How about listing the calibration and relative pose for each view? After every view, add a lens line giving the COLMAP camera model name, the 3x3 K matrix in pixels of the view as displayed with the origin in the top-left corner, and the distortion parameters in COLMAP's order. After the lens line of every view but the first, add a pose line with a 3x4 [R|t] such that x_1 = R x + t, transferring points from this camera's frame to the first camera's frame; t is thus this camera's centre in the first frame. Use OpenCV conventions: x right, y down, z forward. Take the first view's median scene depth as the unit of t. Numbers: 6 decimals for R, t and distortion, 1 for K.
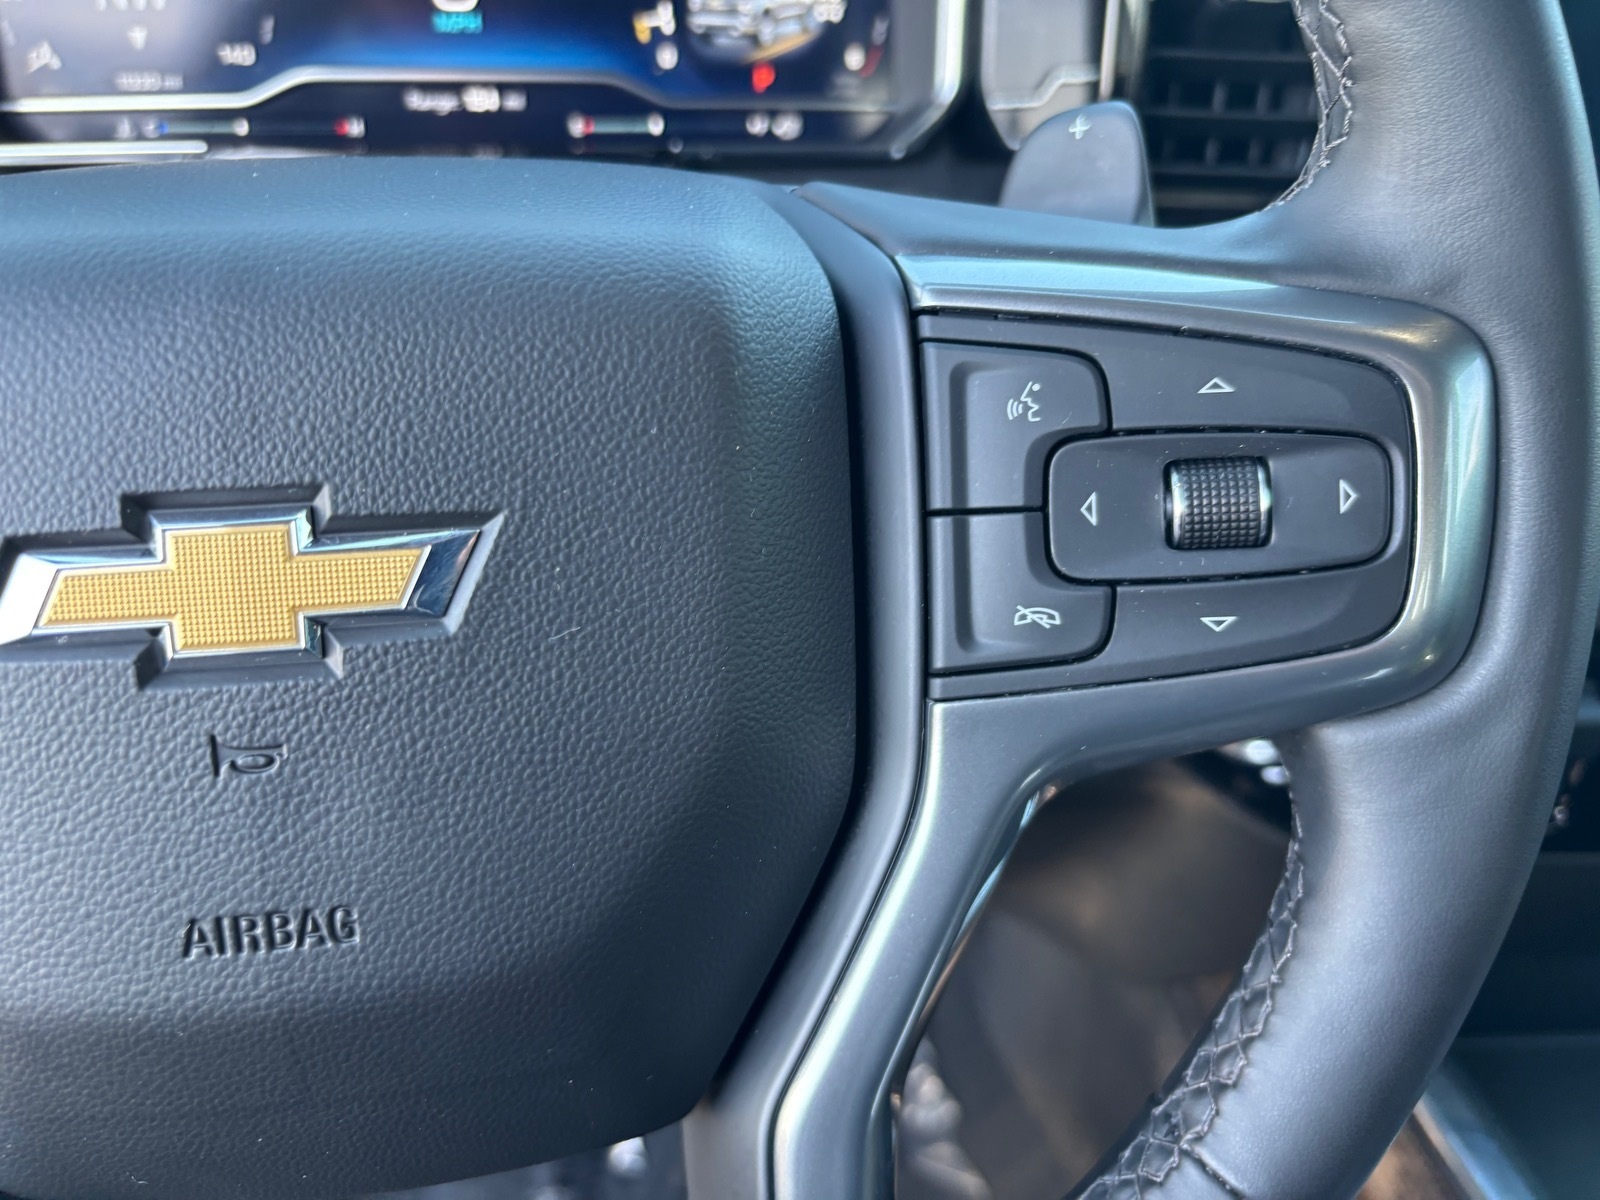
lens RADIAL K [[1215.0, 0, 791.0], [0, 1215.0, 598.4], [0, 0, 1]] dist [0.022379, -0.032072]
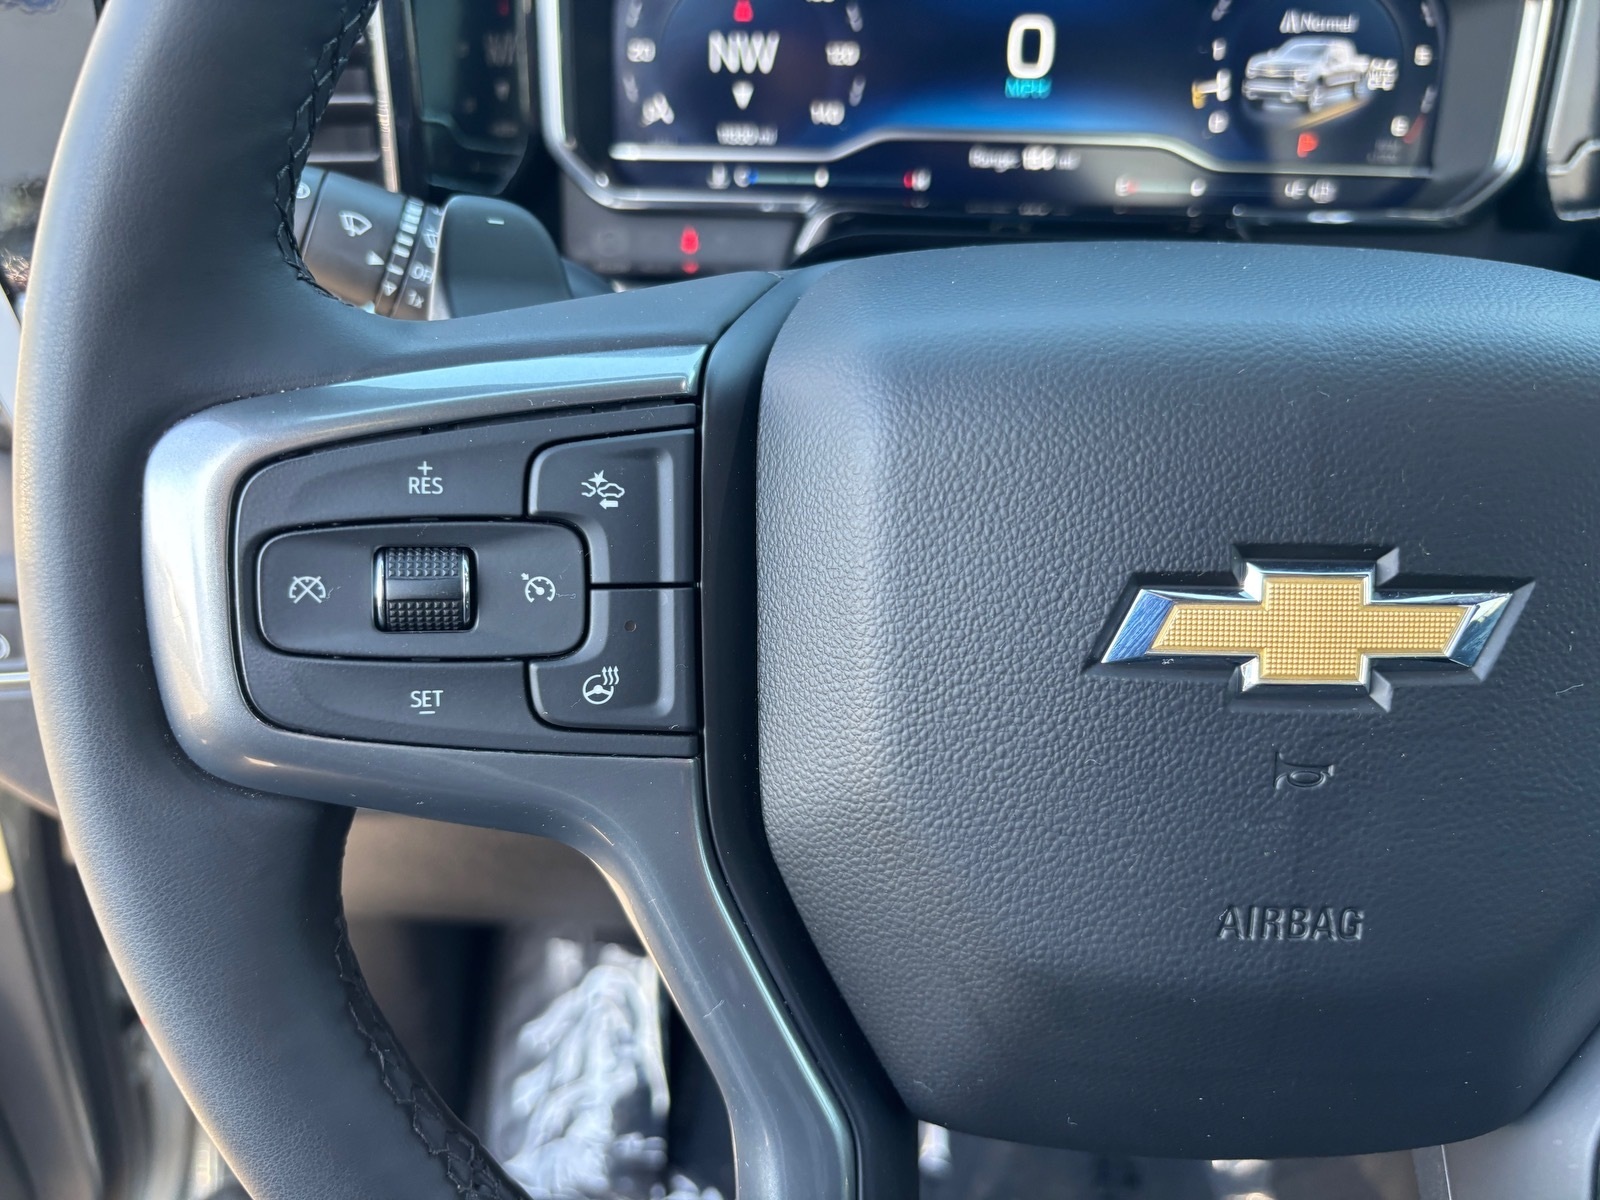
lens RADIAL K [[1215.0, 0, 794.8], [0, 1215.0, 613.0], [0, 0, 1]] dist [0.022379, -0.032072]
pose [[0.987931, 0.075083, -0.135479, -0.681189], [-0.075738, 0.997128, 0.000323, 0.011395], [0.135114, 0.009942, 0.990780, -0.200793]]
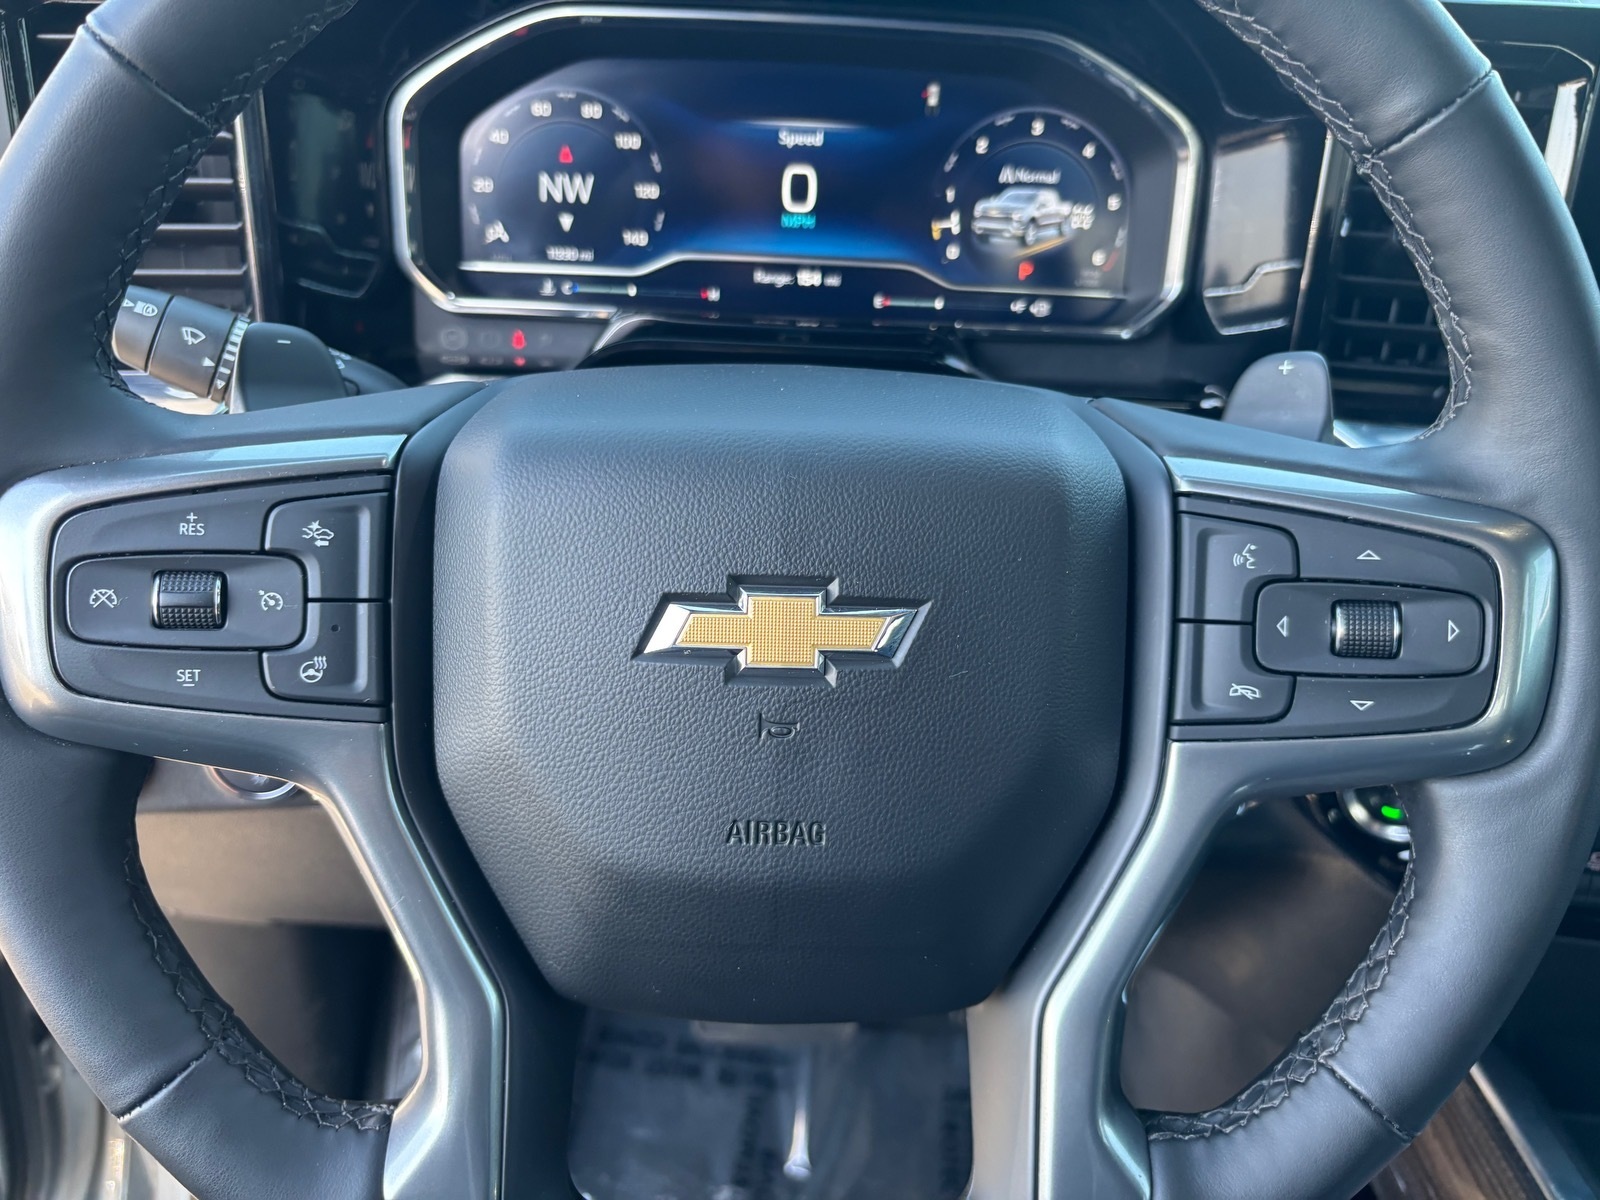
lens RADIAL K [[1215.0, 0, 809.2], [0, 1215.0, 600.5], [0, 0, 1]] dist [0.022379, -0.032072]
pose [[0.990993, 0.078108, -0.108779, -0.196784], [-0.085380, 0.994299, -0.063869, 0.047631], [0.103171, 0.072581, 0.992012, -0.642998]]
